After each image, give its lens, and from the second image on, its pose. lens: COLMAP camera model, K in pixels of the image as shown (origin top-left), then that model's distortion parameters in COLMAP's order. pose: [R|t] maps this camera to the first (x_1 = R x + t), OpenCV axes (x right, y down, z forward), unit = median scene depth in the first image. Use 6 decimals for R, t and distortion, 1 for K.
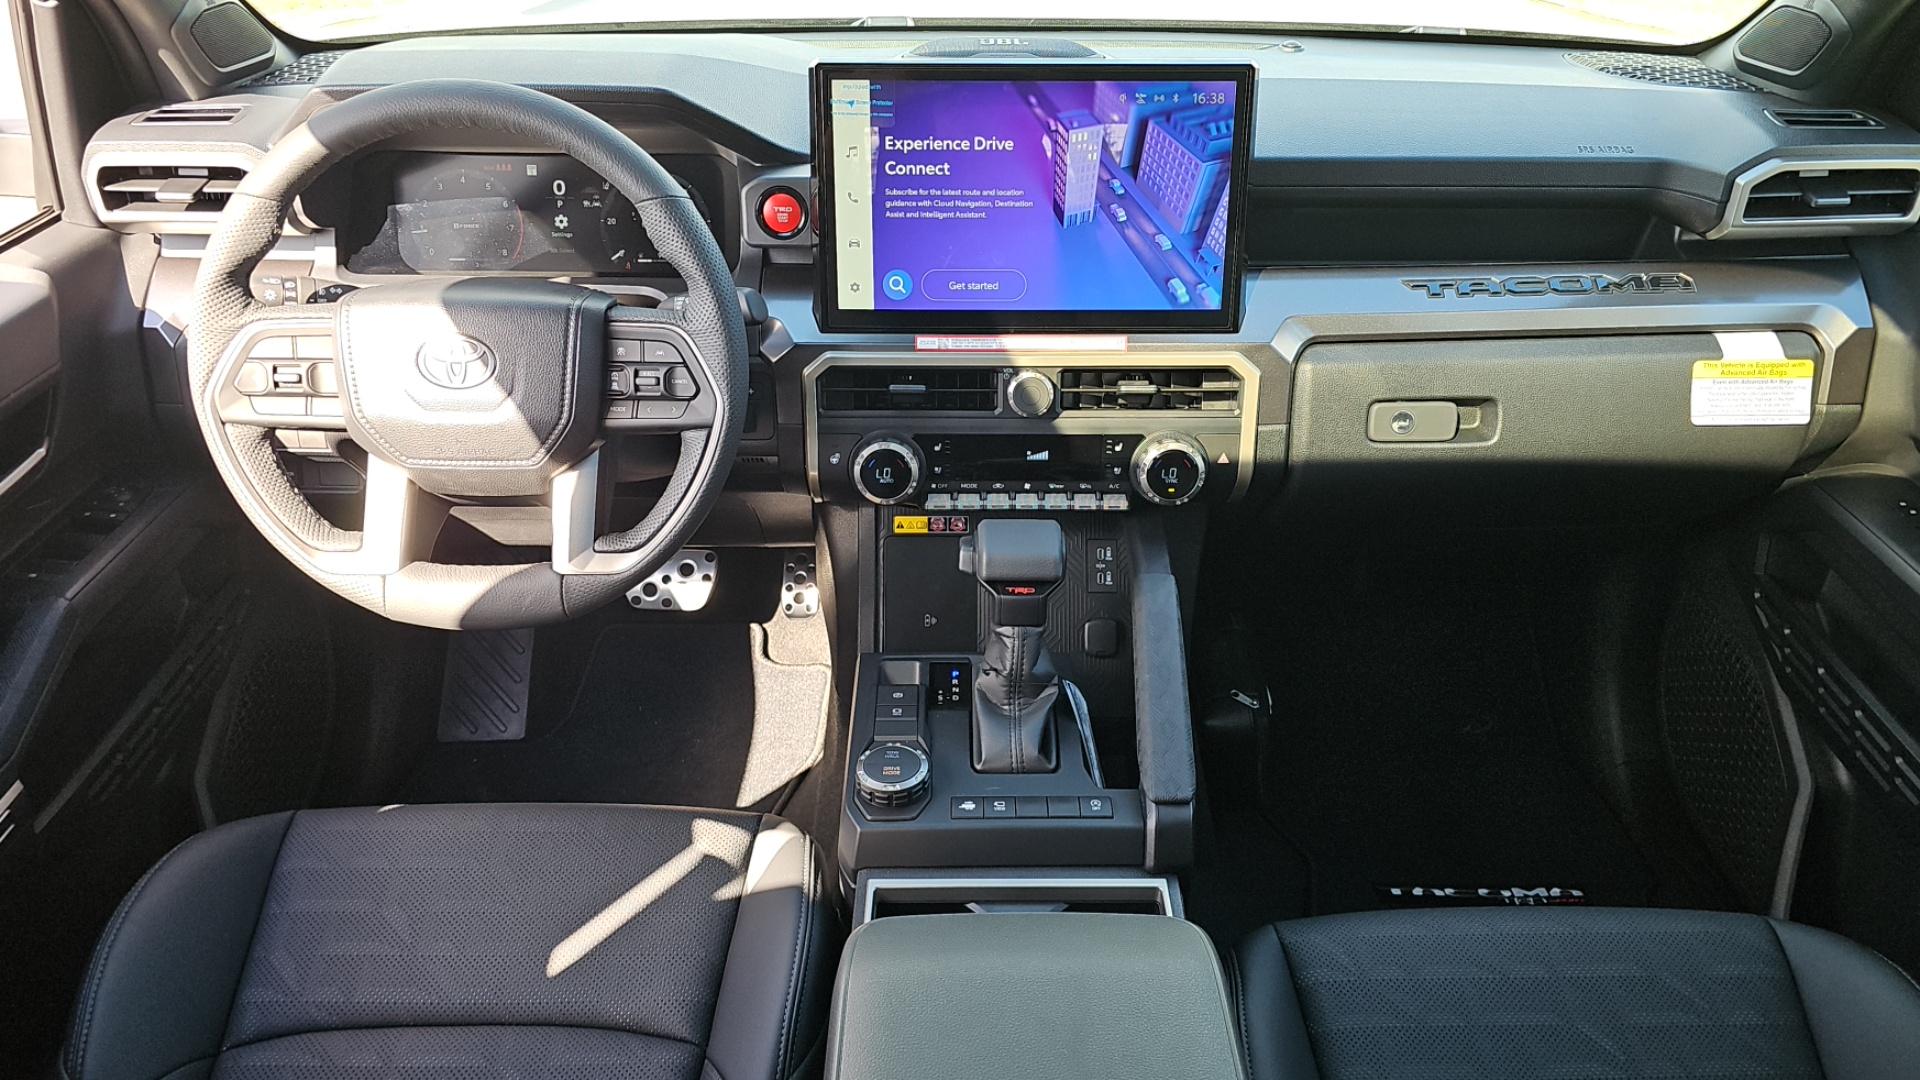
lens RADIAL K [[1383.5, 0, 960.0], [0, 1383.5, 540.0], [0, 0, 1]] dist [0.080452, -0.119800]
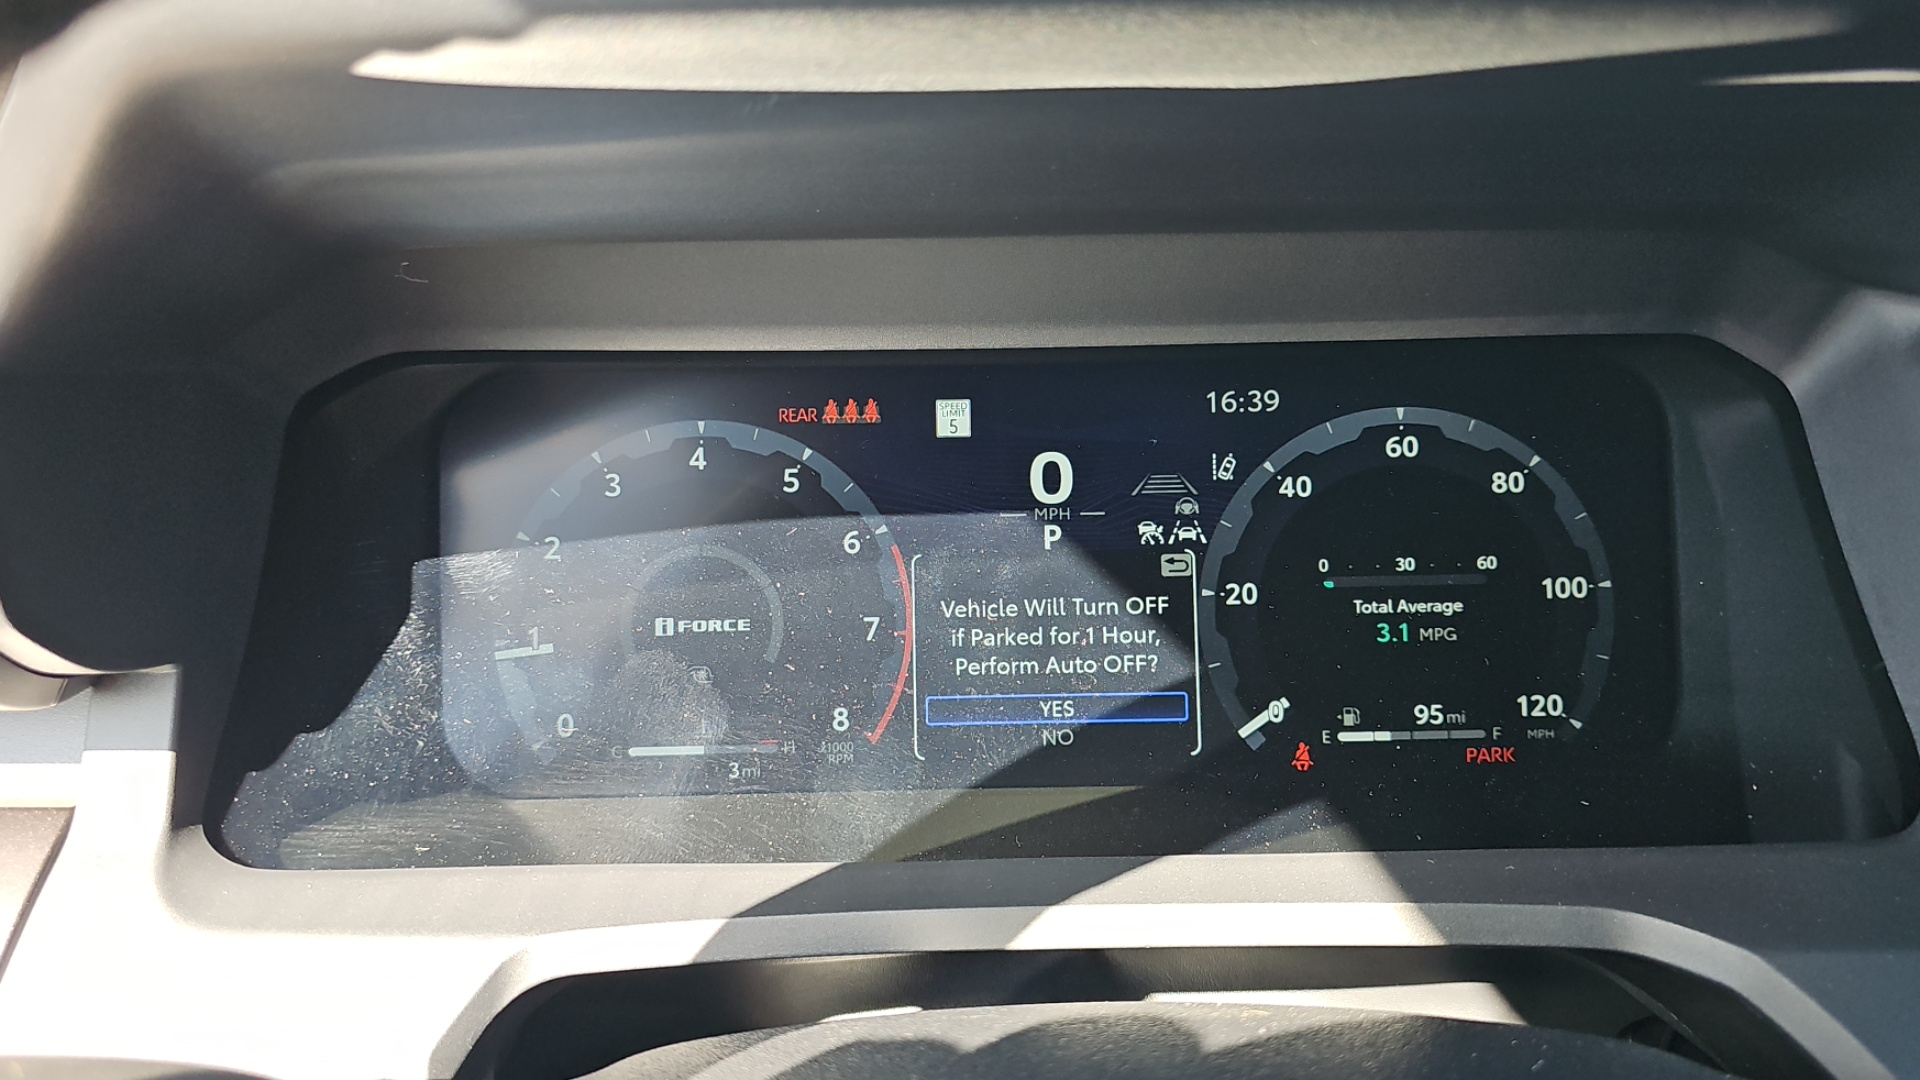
lens RADIAL K [[1376.4, 0, 963.7], [0, 1376.4, 531.0], [0, 0, 1]] dist [0.031640, -0.057189]
pose [[0.999700, -0.022962, 0.008496, -0.353316], [0.024335, 0.970054, -0.241666, -0.205553], [-0.002693, 0.241800, 0.970322, 0.857183]]
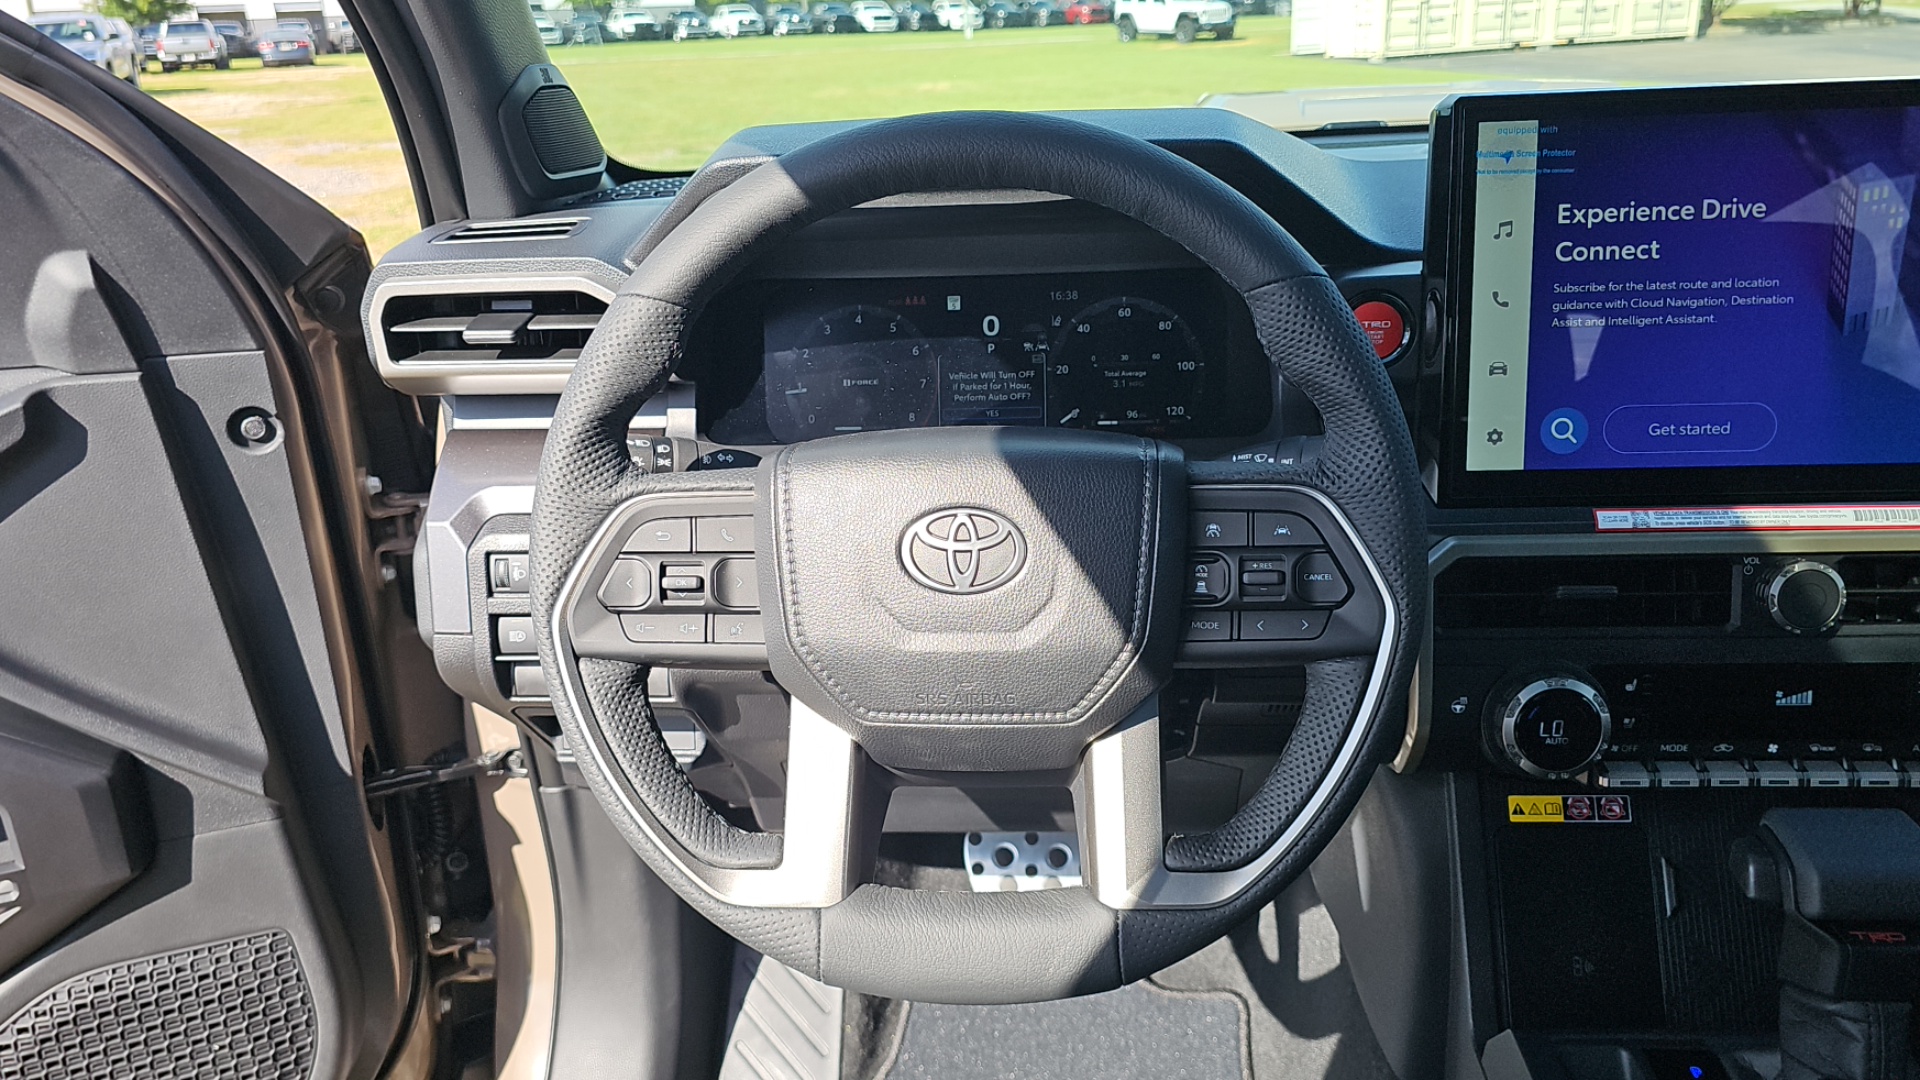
lens RADIAL K [[1383.5, 0, 960.0], [0, 1383.5, 540.0], [0, 0, 1]] dist [0.080452, -0.119800]
pose [[0.996336, -0.017268, -0.083759, -0.282849], [0.002487, 0.984839, -0.173453, -0.025265], [0.085485, 0.172609, 0.981274, 0.372626]]
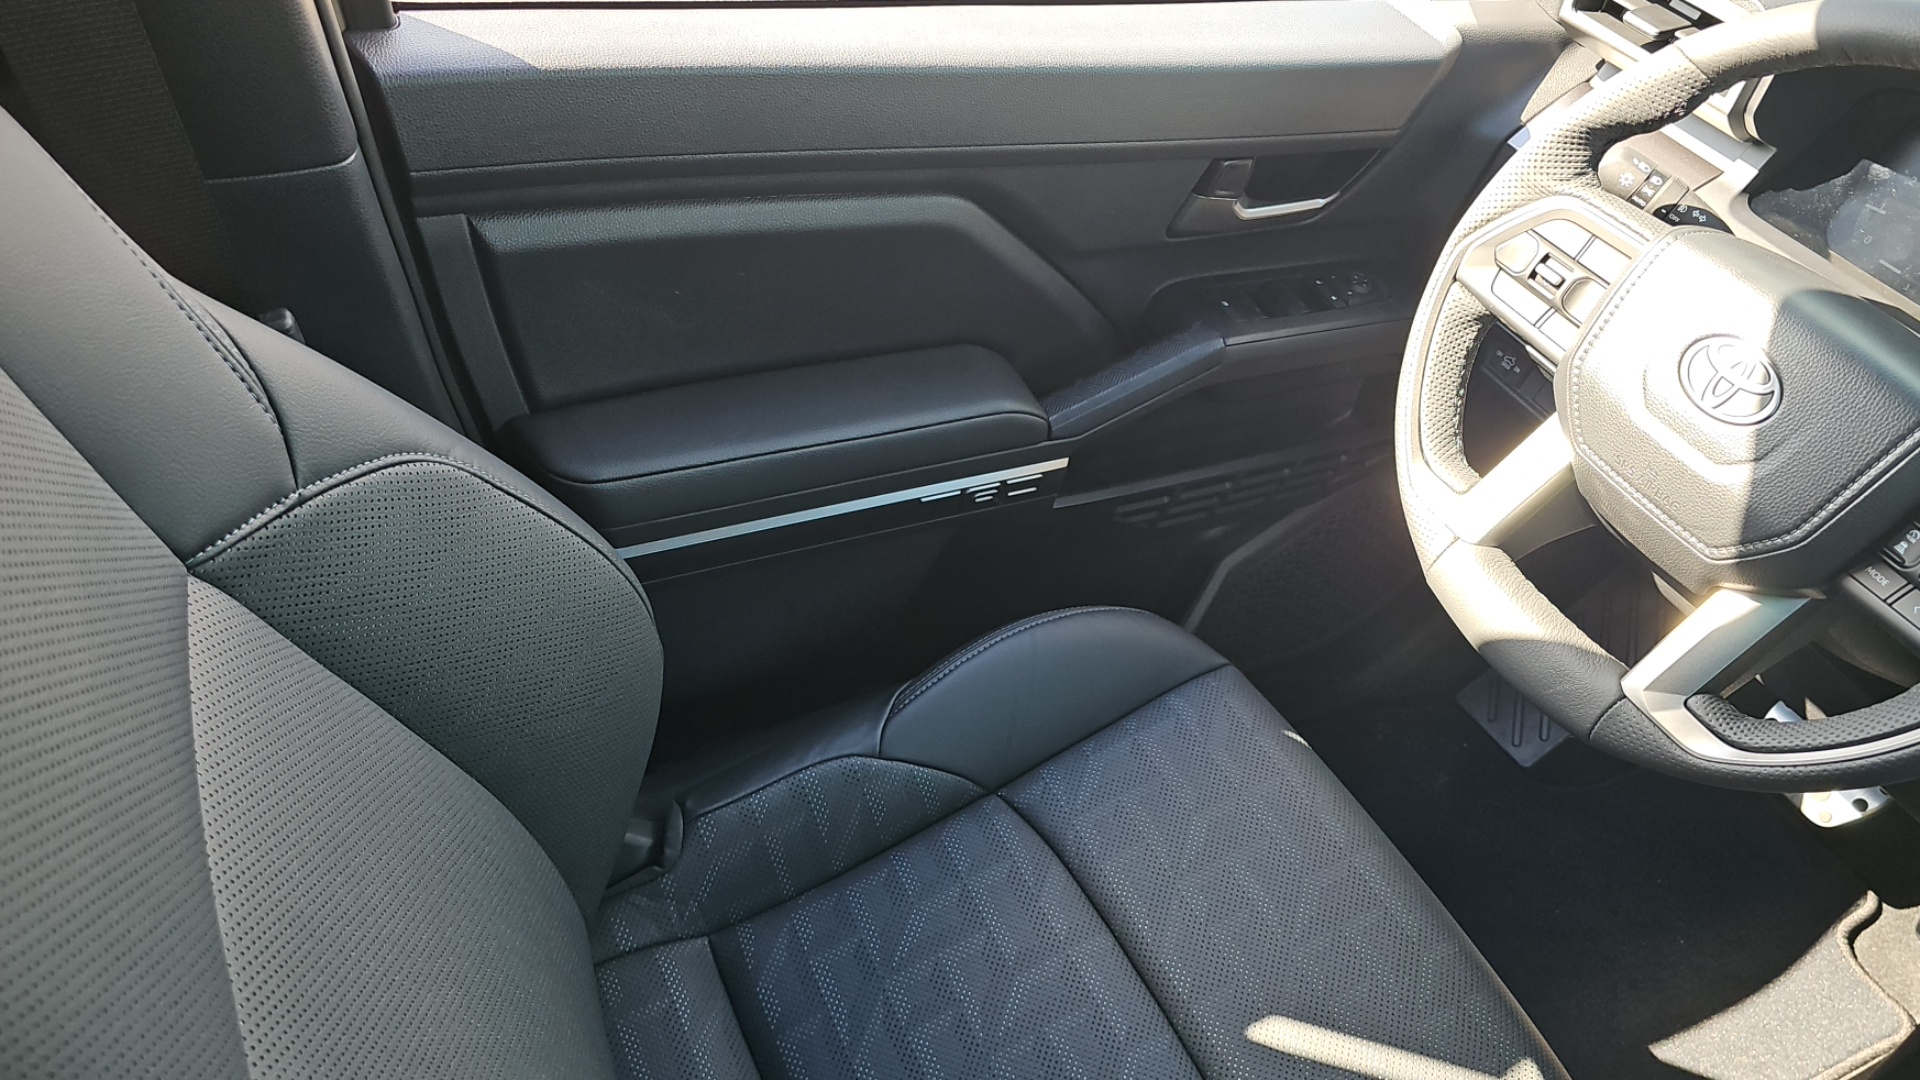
lens RADIAL K [[1376.4, 0, 963.7], [0, 1376.4, 531.0], [0, 0, 1]] dist [0.031640, -0.057189]
pose [[0.437709, 0.636359, -0.635184, -0.037799], [-0.579603, 0.739779, 0.341740, -0.078021], [0.687365, 0.218572, 0.692644, 0.250445]]
